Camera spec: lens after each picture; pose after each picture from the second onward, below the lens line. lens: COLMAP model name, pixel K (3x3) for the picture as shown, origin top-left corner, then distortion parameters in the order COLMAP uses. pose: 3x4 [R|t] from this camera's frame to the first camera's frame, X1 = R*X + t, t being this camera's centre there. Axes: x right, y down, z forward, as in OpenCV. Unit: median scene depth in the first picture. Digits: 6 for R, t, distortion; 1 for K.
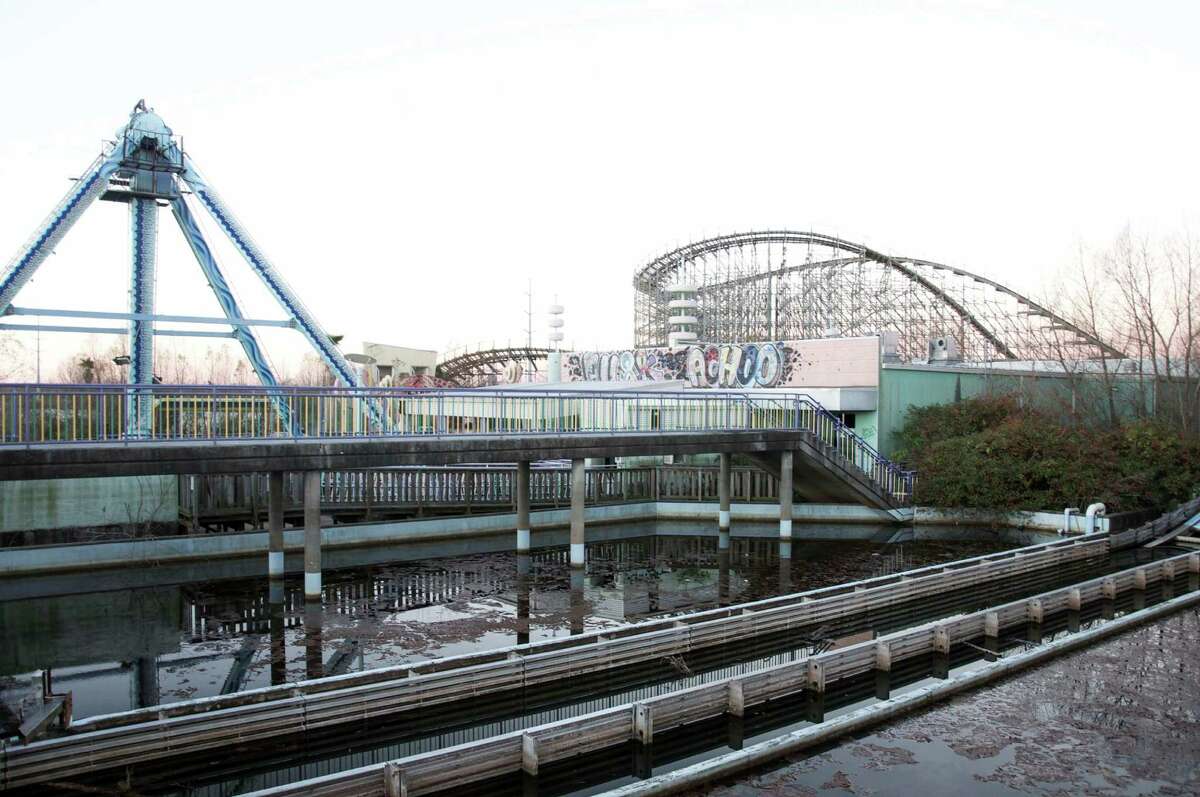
lens RADIAL K [[946.0, 0, 600.0], [0, 946.0, 398.5], [0, 0, 1]] dist [-0.159011, 0.124553]
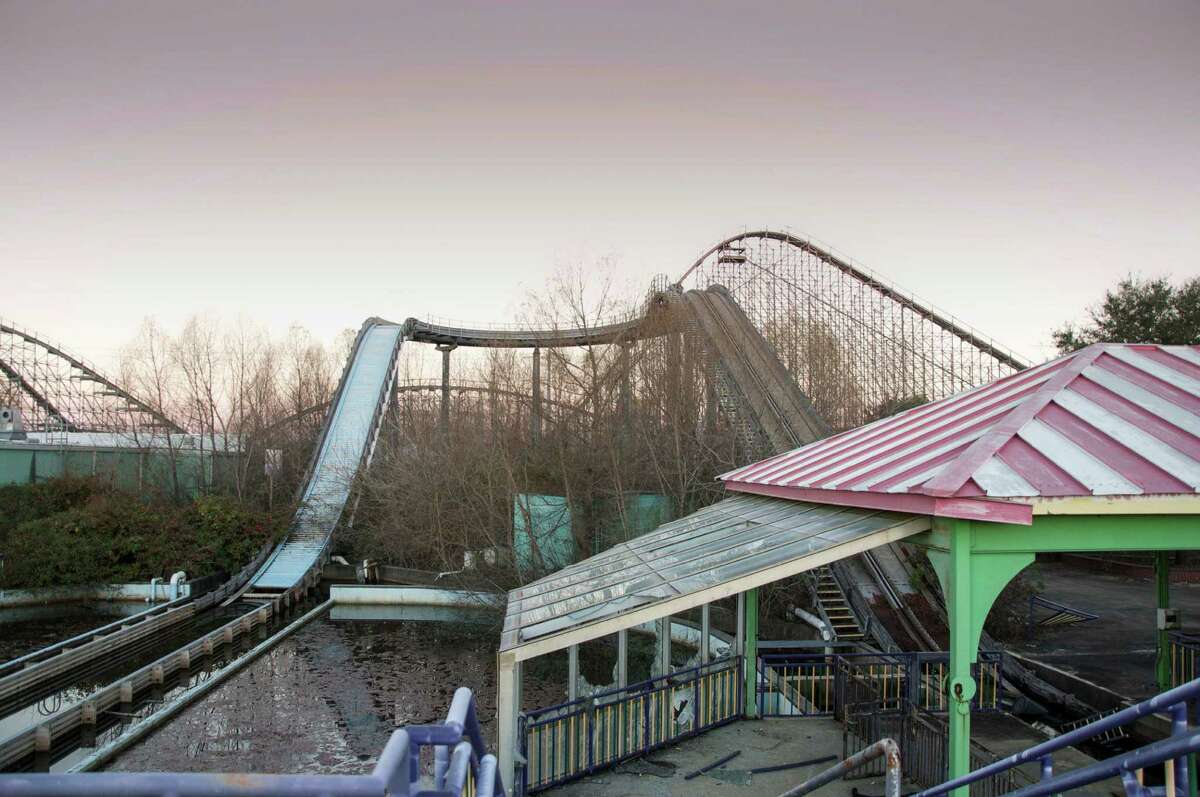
lens RADIAL K [[946.0, 0, 600.0], [0, 946.0, 398.5], [0, 0, 1]] dist [-0.159011, 0.124553]
pose [[0.562788, 0.045359, 0.825356, -0.114895], [0.004140, 0.998326, -0.057688, -0.033289], [-0.826591, 0.035883, 0.561659, -0.094992]]
